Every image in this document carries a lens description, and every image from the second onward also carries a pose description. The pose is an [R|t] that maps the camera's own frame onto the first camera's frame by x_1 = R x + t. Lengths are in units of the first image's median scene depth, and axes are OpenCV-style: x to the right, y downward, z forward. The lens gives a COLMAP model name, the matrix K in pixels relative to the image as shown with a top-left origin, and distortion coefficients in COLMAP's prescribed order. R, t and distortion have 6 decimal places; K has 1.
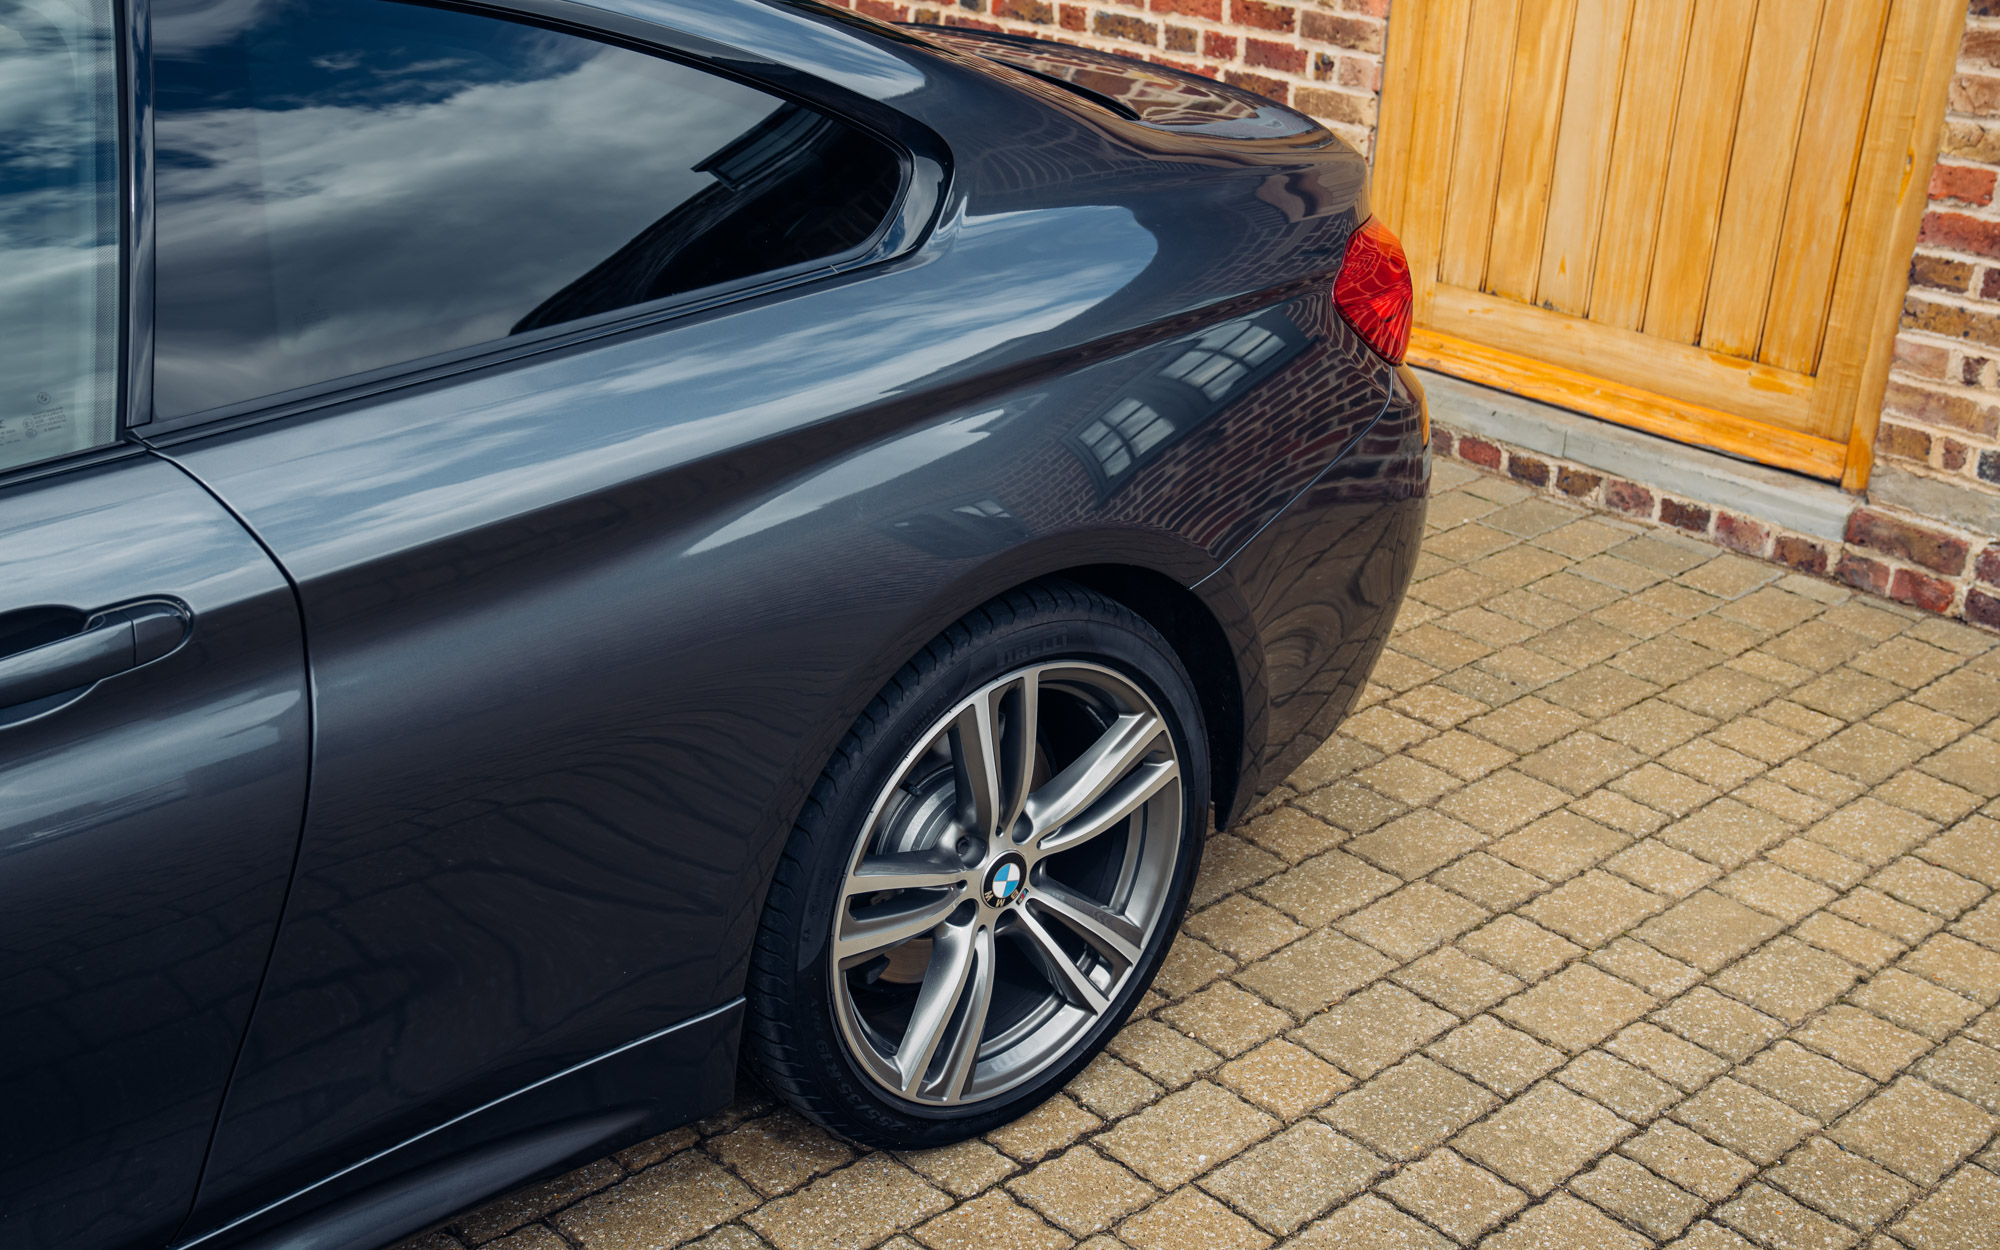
lens RADIAL K [[2228.6, 0, 1000.0], [0, 2228.6, 625.0], [0, 0, 1]] dist [0.014358, 0.025013]
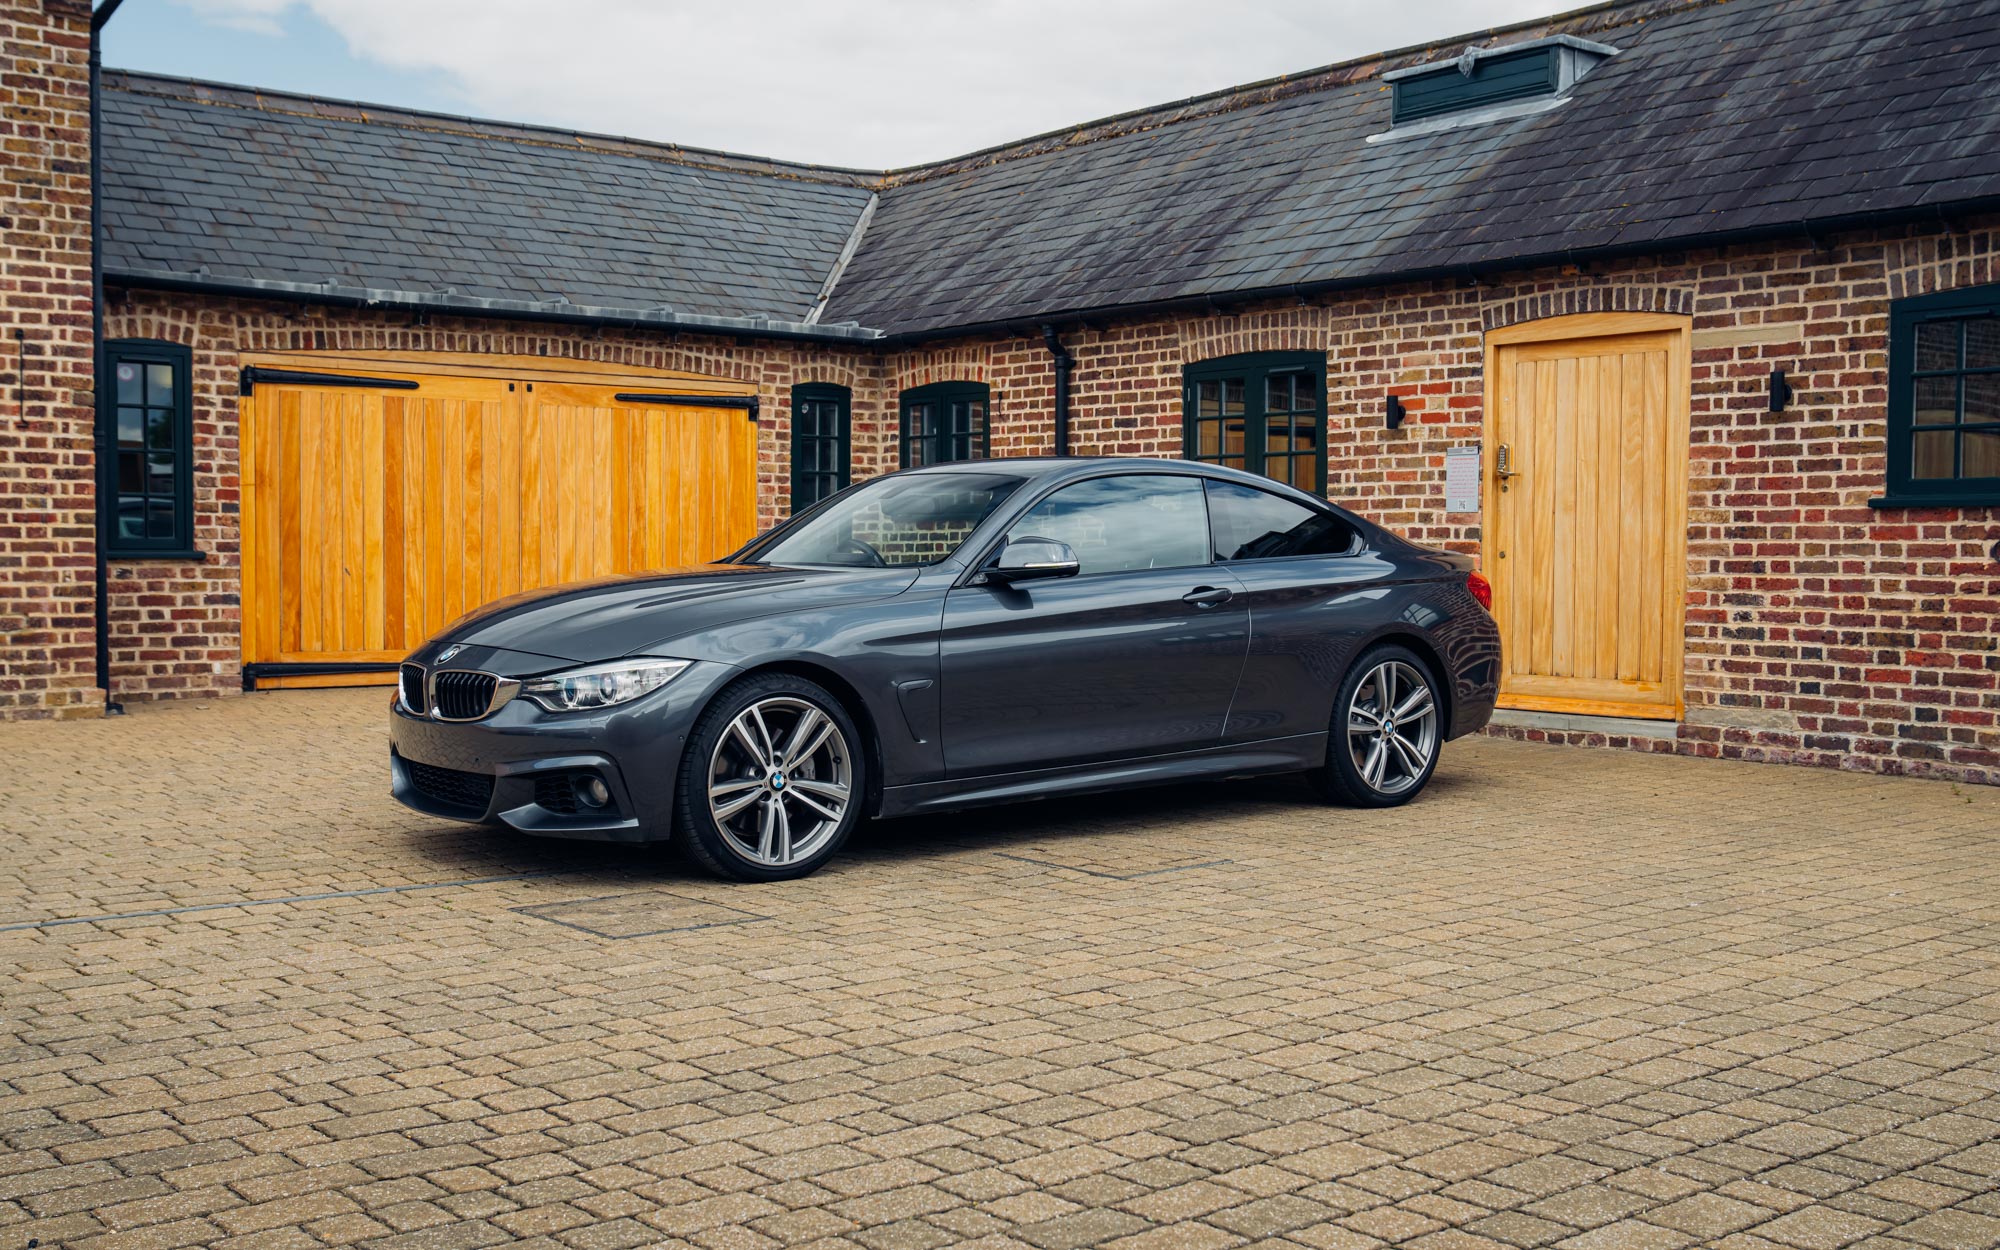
lens RADIAL K [[2048.9, 0, 1000.0], [0, 2048.9, 625.0], [0, 0, 1]] dist [-0.067011, 0.158125]
pose [[0.996951, -0.034414, -0.070031, -0.365456], [0.007407, 0.935174, -0.354110, 1.060129], [0.077678, 0.352512, 0.932578, -2.054475]]
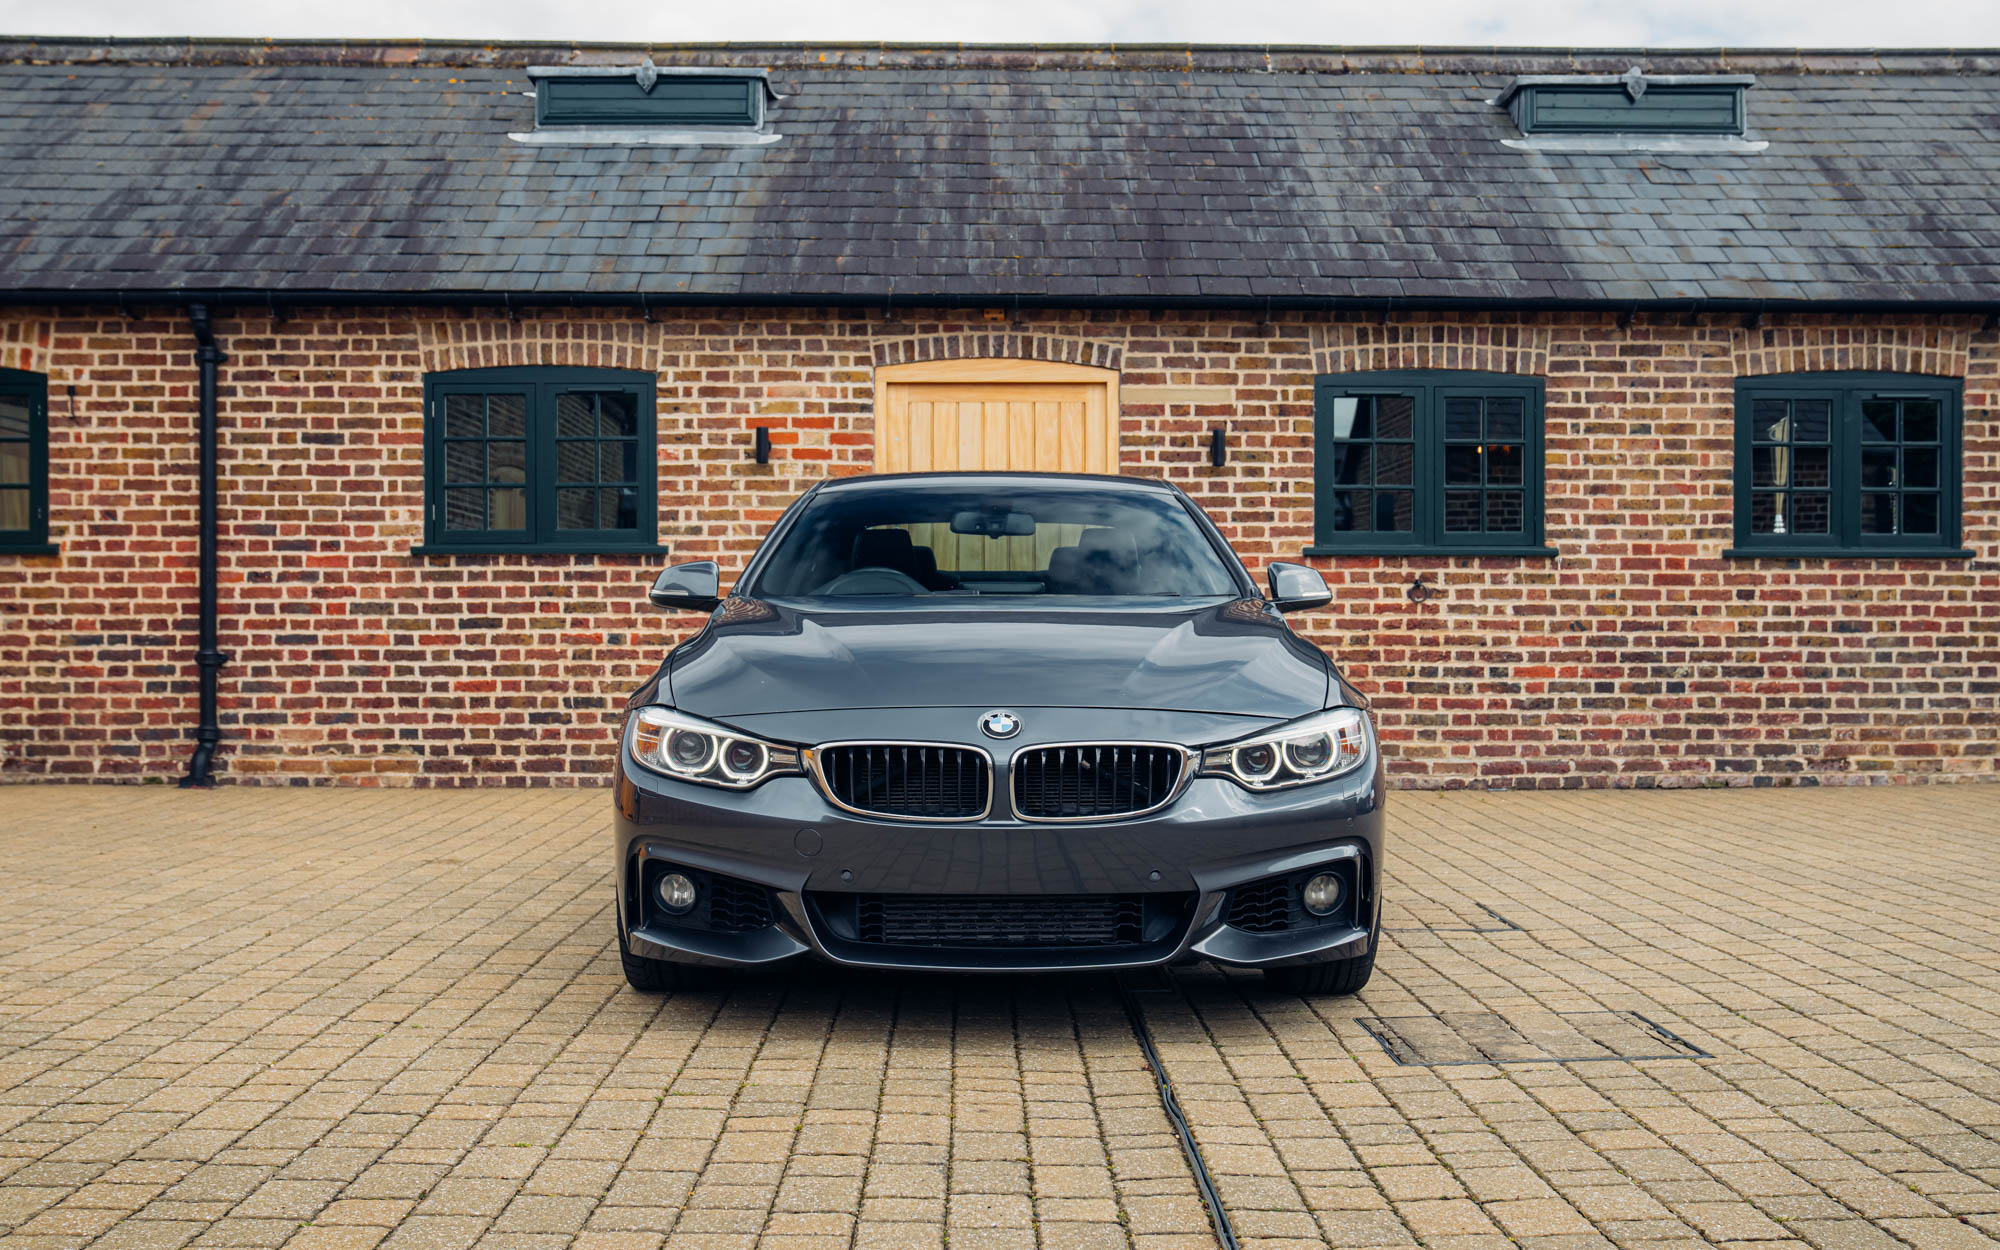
lens RADIAL K [[2048.9, 0, 1000.0], [0, 2048.9, 625.0], [0, 0, 1]] dist [-0.067011, 0.158125]
pose [[0.664810, -0.042811, 0.745785, -2.457293], [0.315633, 0.920959, -0.228495, 0.499149], [-0.677056, 0.387300, 0.625775, -0.802597]]
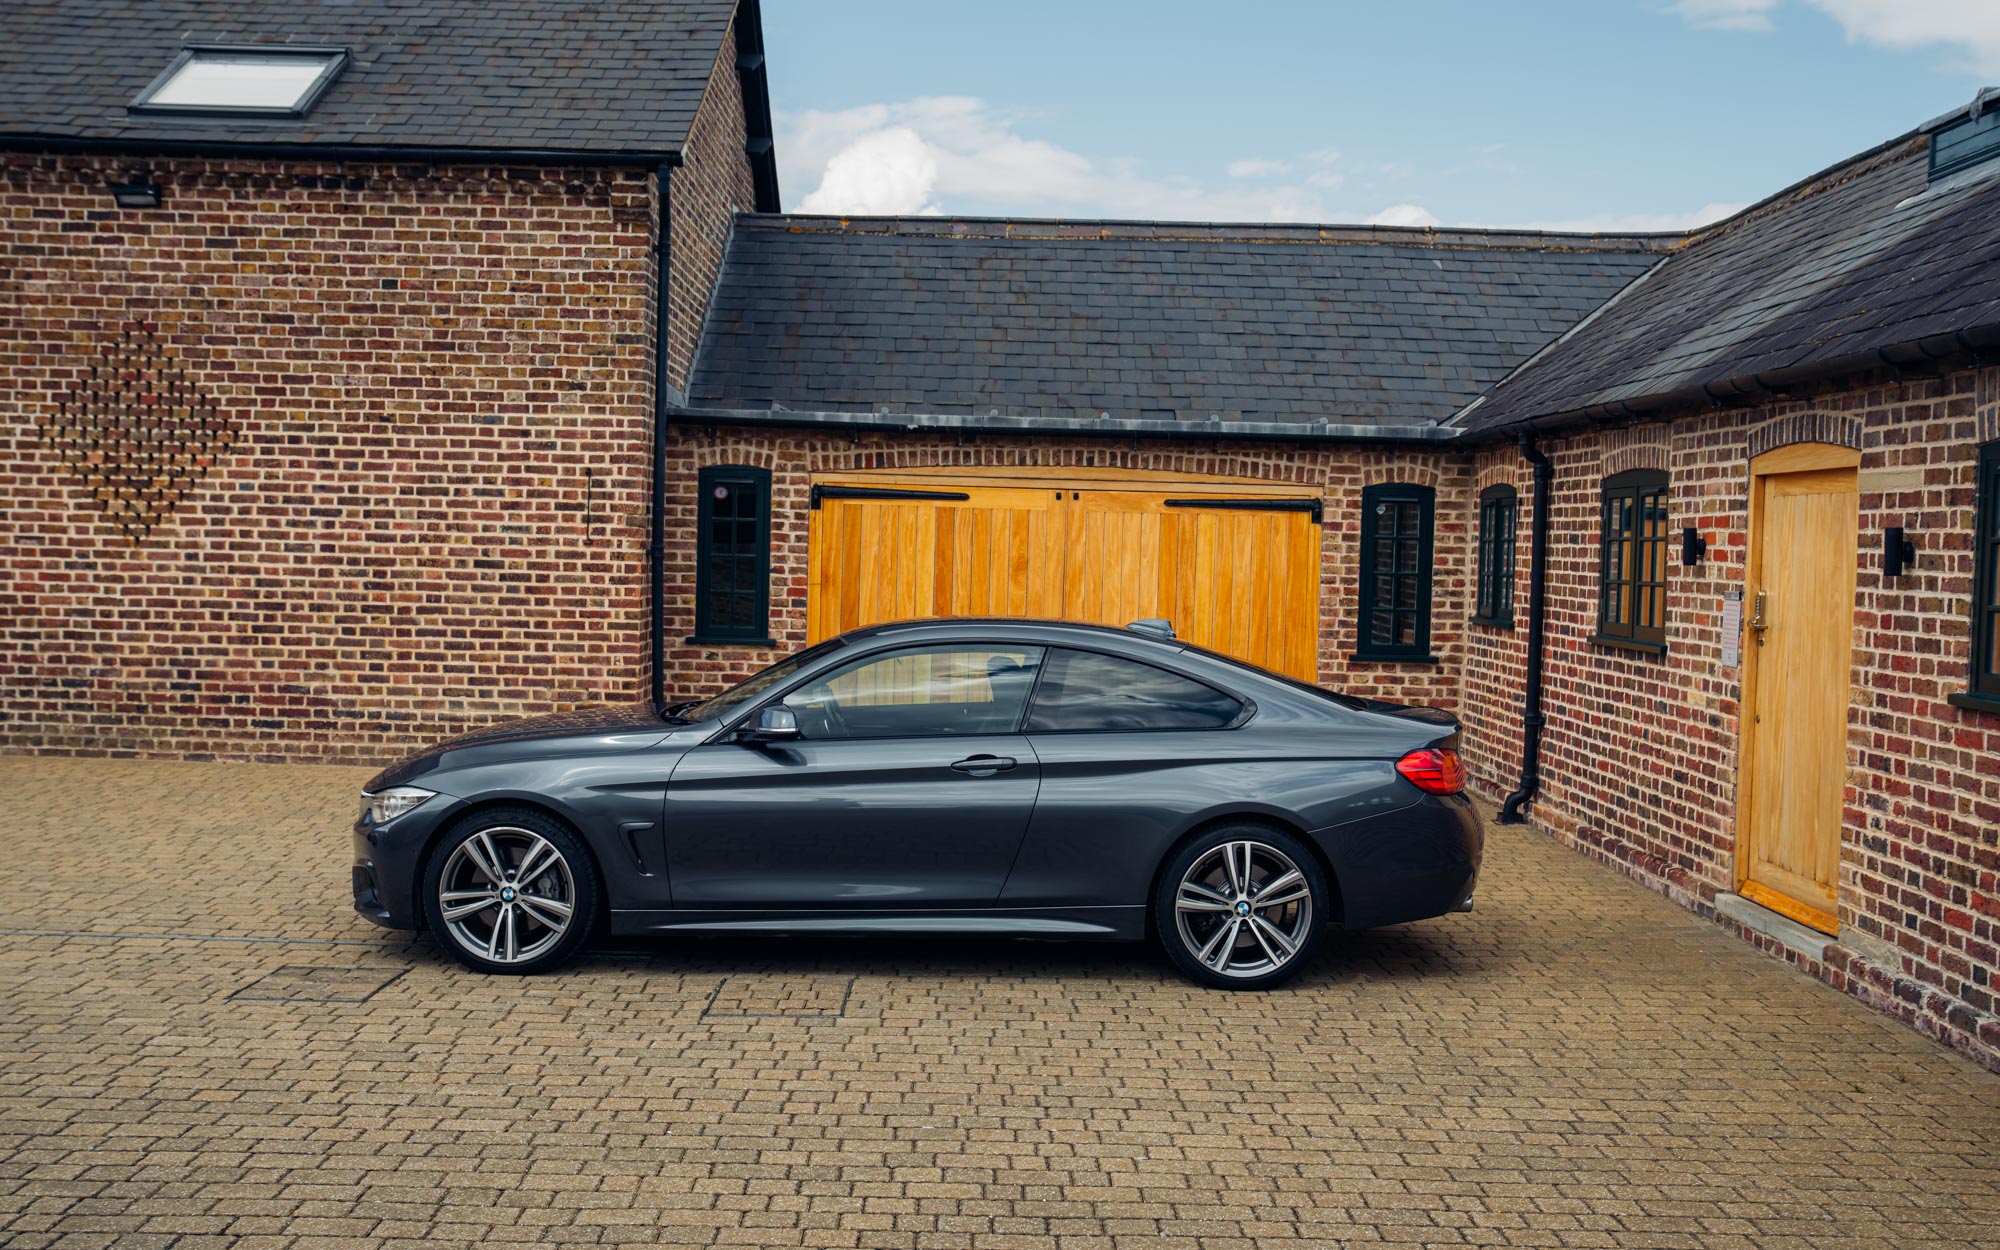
lens RADIAL K [[2136.7, 0, 1000.0], [0, 2136.7, 625.0], [0, 0, 1]] dist [-0.024806, 0.023909]
pose [[0.740268, 0.003797, -0.672301, 1.852313], [-0.256345, 0.926035, -0.277031, 0.685813], [0.621523, 0.377418, 0.686488, -1.595192]]
